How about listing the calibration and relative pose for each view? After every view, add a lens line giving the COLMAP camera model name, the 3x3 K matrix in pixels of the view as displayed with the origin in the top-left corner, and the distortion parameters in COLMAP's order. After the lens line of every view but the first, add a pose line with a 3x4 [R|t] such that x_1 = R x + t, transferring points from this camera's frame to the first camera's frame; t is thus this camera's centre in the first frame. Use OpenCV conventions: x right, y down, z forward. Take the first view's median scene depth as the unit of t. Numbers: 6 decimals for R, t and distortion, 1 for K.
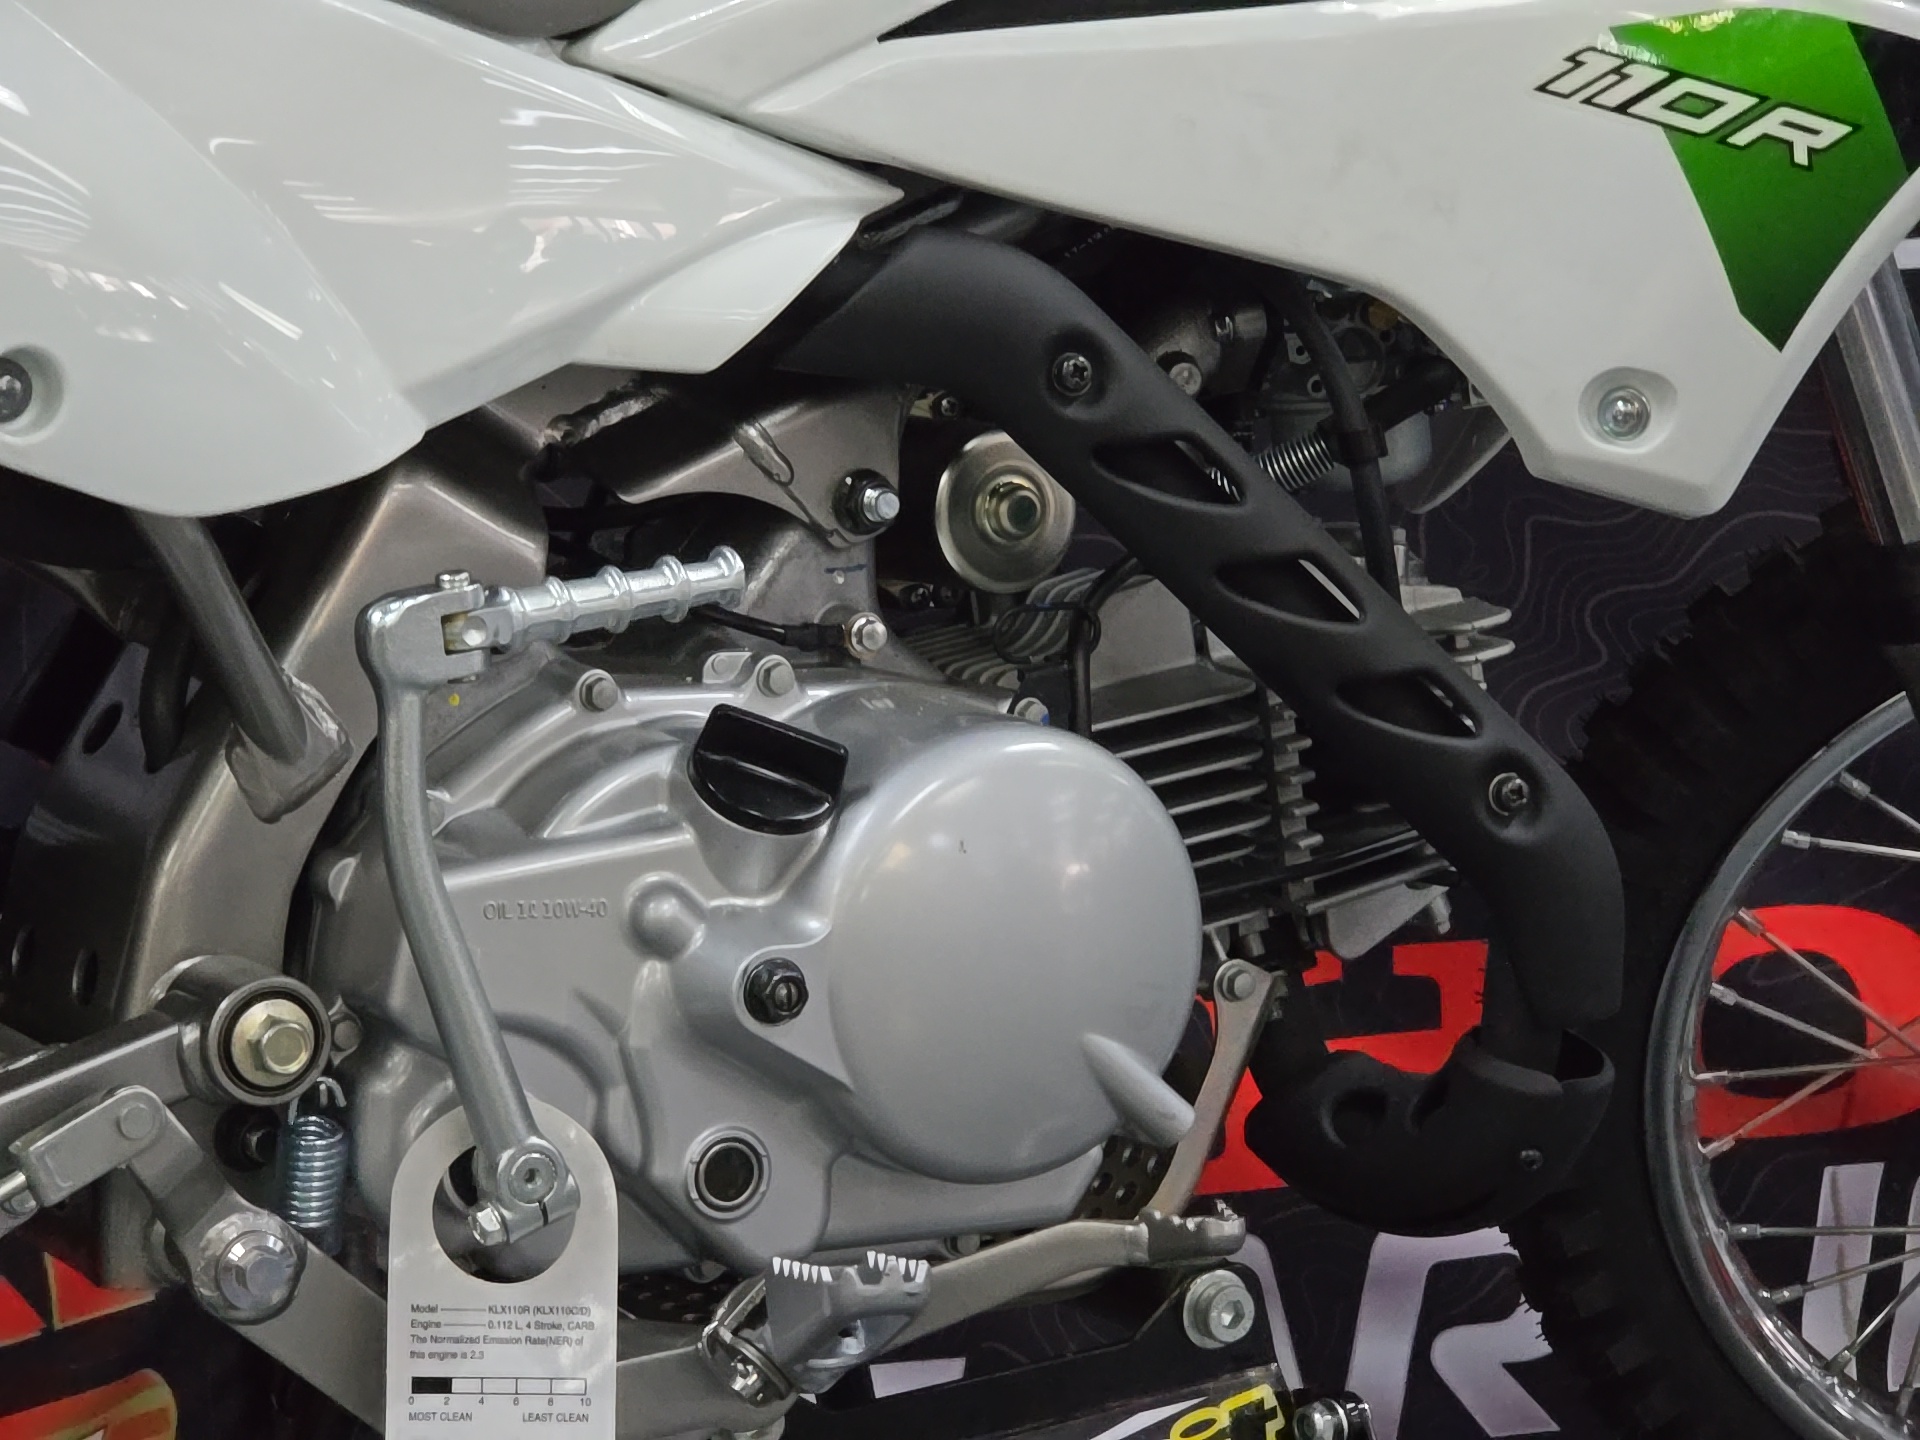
lens RADIAL K [[4453.3, 0, 934.7], [0, 4453.3, 684.6], [0, 0, 1]] dist [-0.764502, 10.362447]
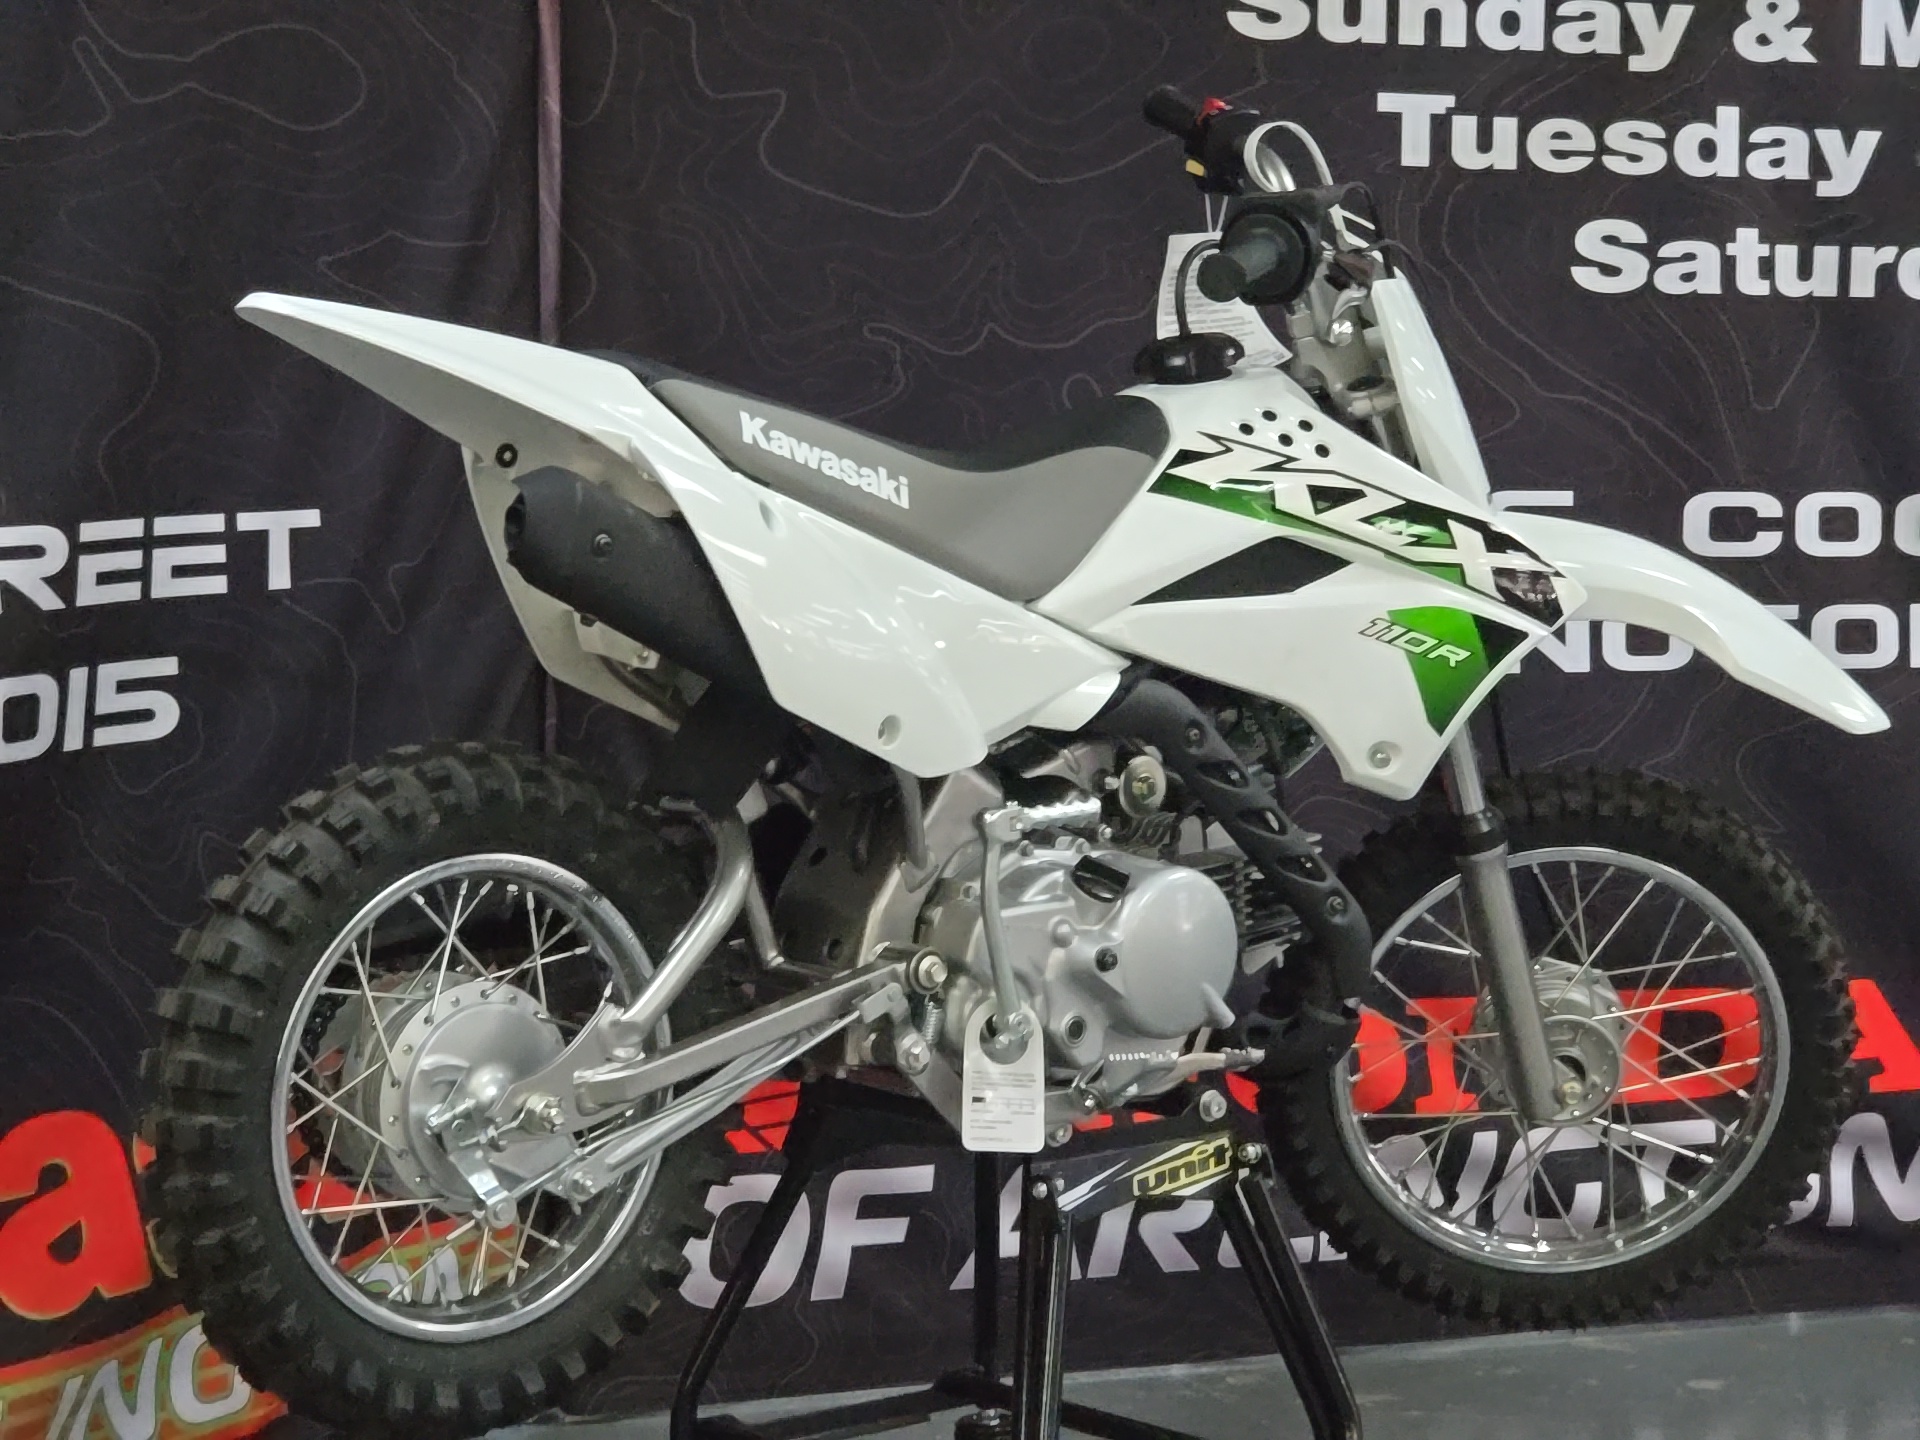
lens RADIAL K [[4453.3, 0, 934.7], [0, 4453.3, 684.6], [0, 0, 1]] dist [-0.764502, 10.362447]
pose [[0.980645, 0.051445, 0.188916, -0.622865], [-0.040716, 0.997353, -0.060243, 0.064700], [-0.191515, 0.051385, 0.980144, -1.565993]]
